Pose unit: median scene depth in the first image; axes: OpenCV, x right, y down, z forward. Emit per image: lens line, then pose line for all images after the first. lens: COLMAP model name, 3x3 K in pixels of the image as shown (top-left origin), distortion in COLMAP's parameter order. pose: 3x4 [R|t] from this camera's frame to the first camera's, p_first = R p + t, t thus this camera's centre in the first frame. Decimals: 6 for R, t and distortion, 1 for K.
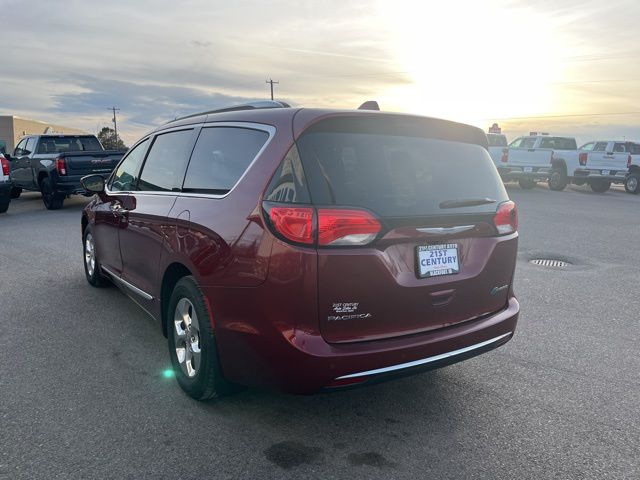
lens RADIAL K [[481.5, 0, 321.0], [0, 481.5, 238.7], [0, 0, 1]] dist [0.075569, -0.107144]
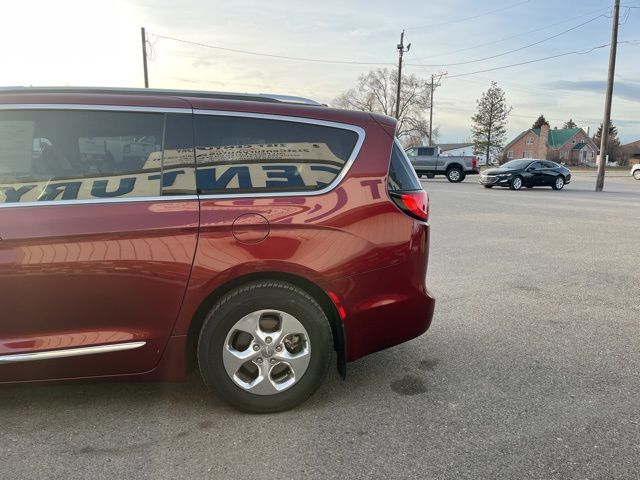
lens RADIAL K [[481.5, 0, 321.0], [0, 481.5, 238.7], [0, 0, 1]] dist [0.075569, -0.107144]
pose [[0.436484, -0.164471, 0.884551, -0.172866], [0.131361, 0.984264, 0.118191, -0.017600], [-0.890071, 0.064607, 0.451221, 0.083842]]
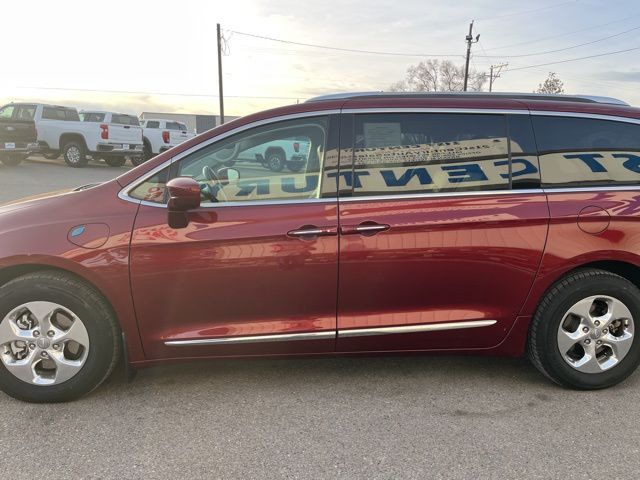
lens RADIAL K [[481.5, 0, 321.0], [0, 481.5, 238.7], [0, 0, 1]] dist [0.075569, -0.107144]
pose [[0.507052, -0.168827, 0.845219, -0.236383], [0.124537, 0.984689, 0.121975, -0.031291], [-0.852871, 0.043413, 0.520314, 0.164379]]
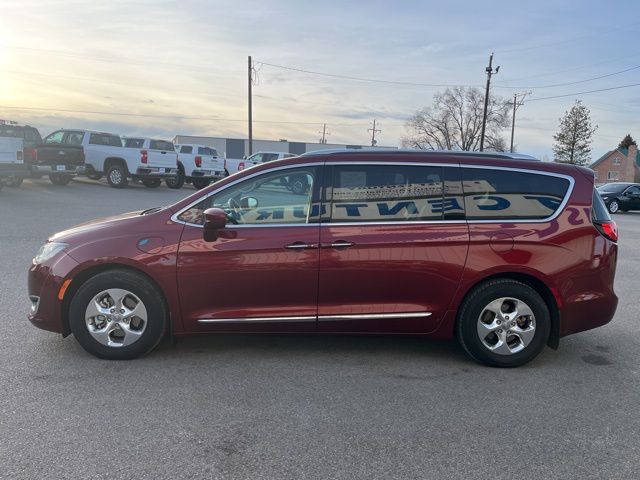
lens RADIAL K [[481.5, 0, 321.0], [0, 481.5, 238.7], [0, 0, 1]] dist [0.075569, -0.107144]
pose [[0.553496, -0.119276, 0.824266, -0.287135], [0.105228, 0.991776, 0.072855, -0.033852], [-0.826177, 0.046410, 0.561496, 0.112299]]
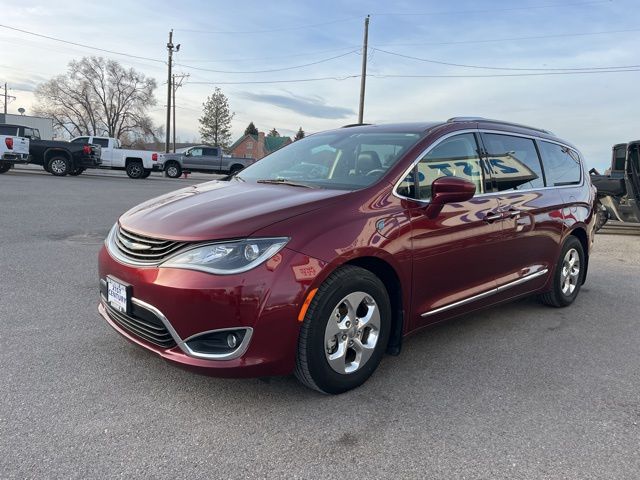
lens RADIAL K [[479.0, 0, 315.4], [0, 479.0, 243.3], [0, 0, 1]] dist [0.067972, -0.096007]
pose [[-0.124197, -0.184544, 0.974945, -0.309687], [0.095676, 0.975747, 0.196884, -0.054141], [-0.987634, 0.117731, -0.103528, 0.351752]]
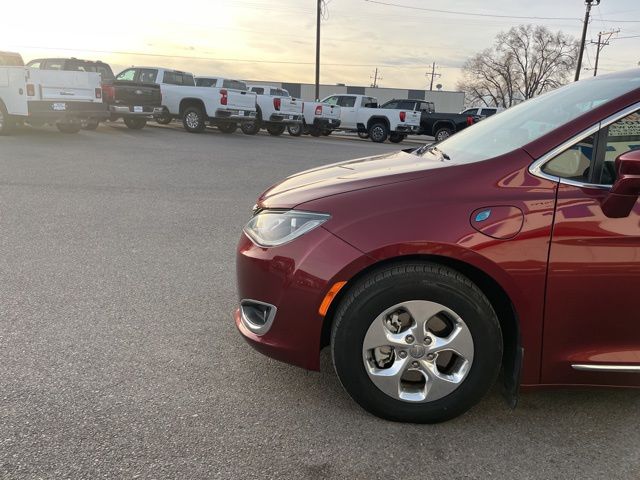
lens RADIAL K [[479.0, 0, 315.4], [0, 479.0, 243.3], [0, 0, 1]] dist [0.067972, -0.096007]
pose [[0.627712, -0.193594, 0.753989, -0.260458], [0.093344, 0.980313, 0.173994, -0.042074], [-0.772829, -0.038838, 0.633425, 0.267001]]
